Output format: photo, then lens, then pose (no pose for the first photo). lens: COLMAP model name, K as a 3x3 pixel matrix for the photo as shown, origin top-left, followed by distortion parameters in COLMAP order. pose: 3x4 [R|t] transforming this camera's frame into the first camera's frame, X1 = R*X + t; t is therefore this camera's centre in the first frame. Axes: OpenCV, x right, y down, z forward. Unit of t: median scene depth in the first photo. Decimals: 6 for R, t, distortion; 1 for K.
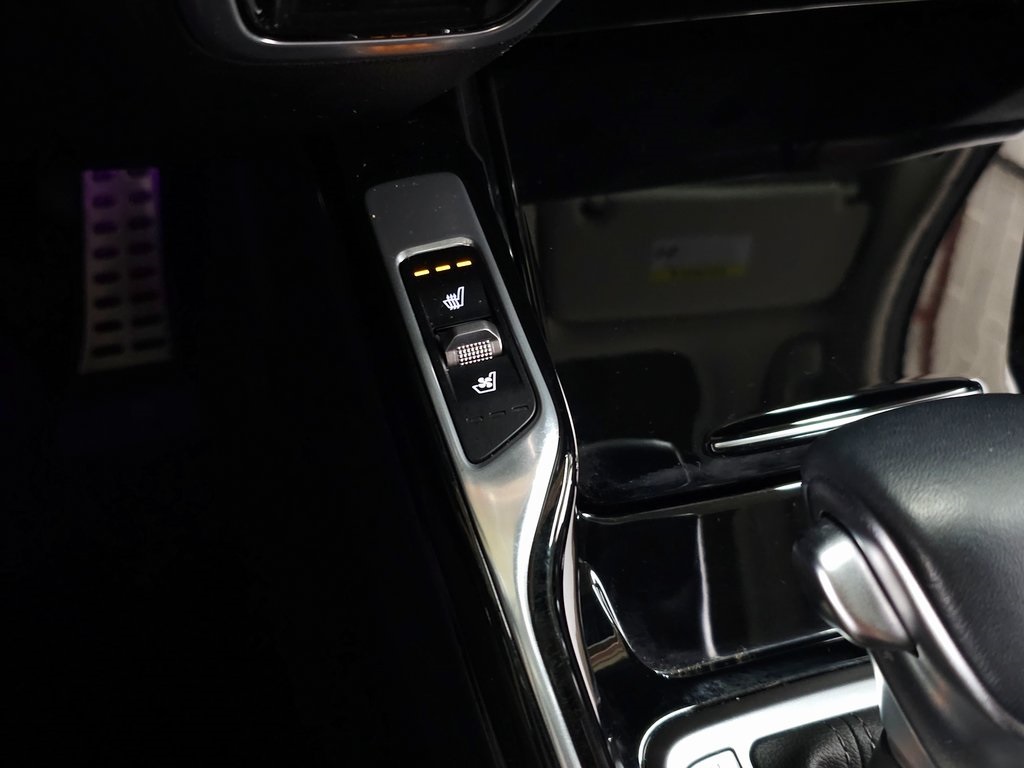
lens RADIAL K [[1126.0, 0, 514.3], [0, 1126.0, 387.0], [0, 0, 1]] dist [-0.017105, 0.000000]
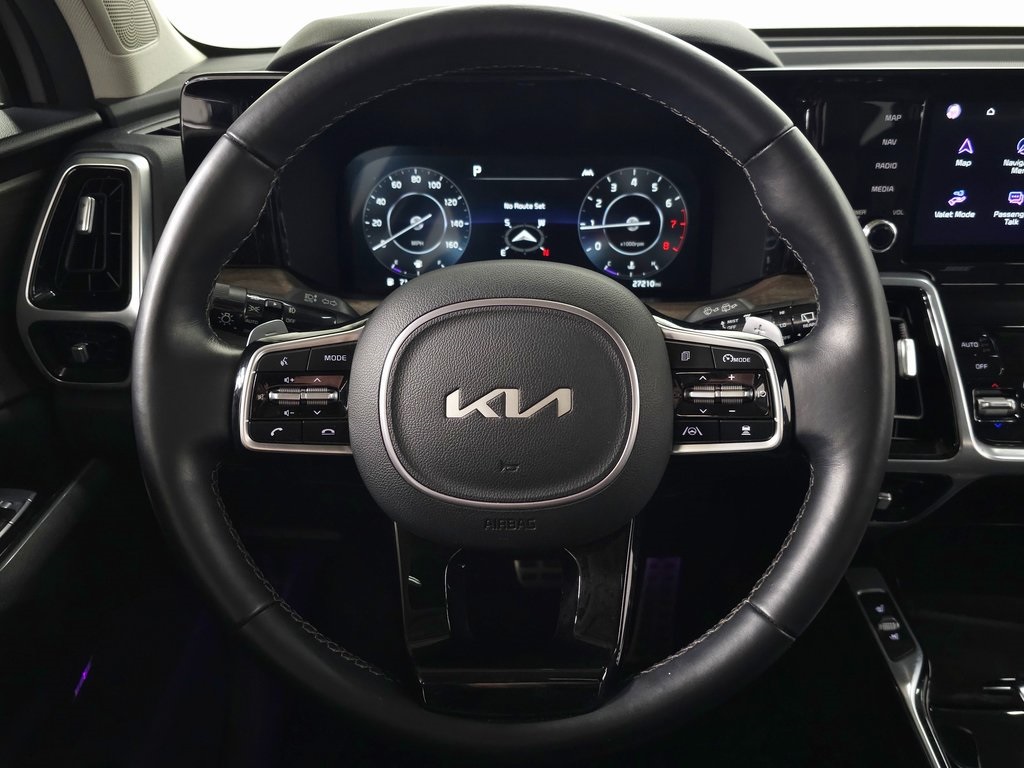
lens RADIAL K [[807.9, 0, 526.0], [0, 807.9, 384.5], [0, 0, 1]] dist [0.040283, -0.037815]
pose [[0.940468, 0.049297, -0.336287, -0.239067], [-0.192906, 0.892041, -0.408718, 0.450299], [0.279833, 0.449258, 0.848446, -1.331743]]
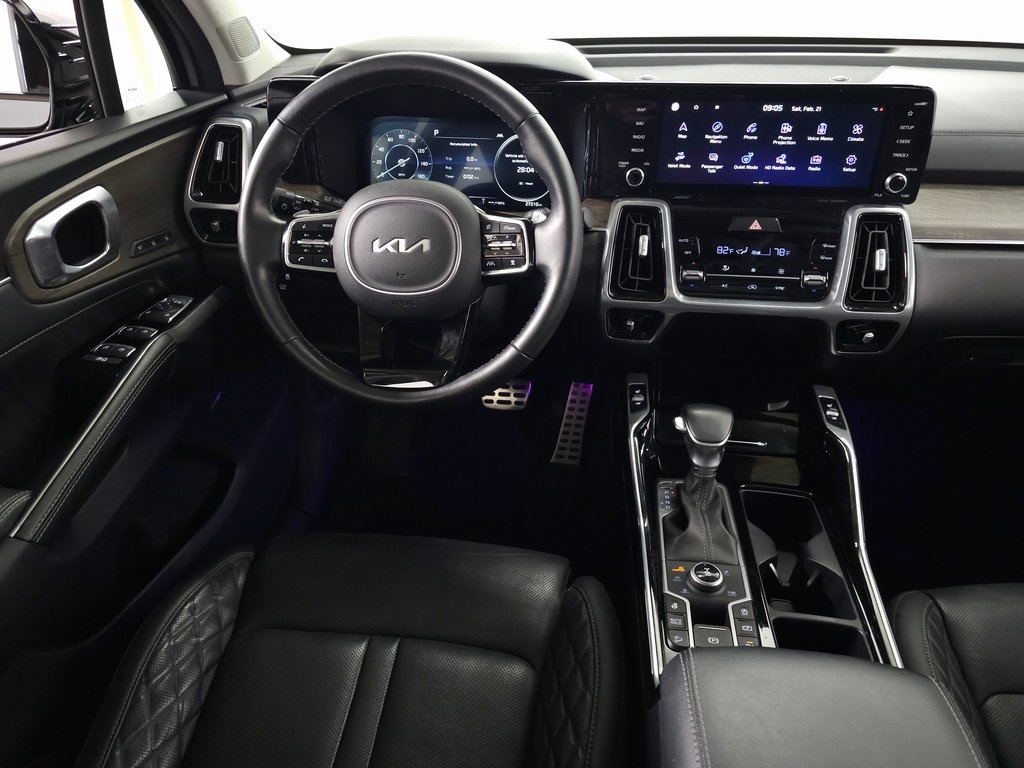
lens RADIAL K [[693.3, 0, 509.1], [0, 693.3, 384.7], [0, 0, 1]] dist [0.053993, -0.050542]
pose [[0.893228, 0.140346, -0.427139, 0.801817], [-0.284626, 0.911936, -0.295569, 1.037515], [0.348041, 0.385585, 0.854512, -2.019794]]
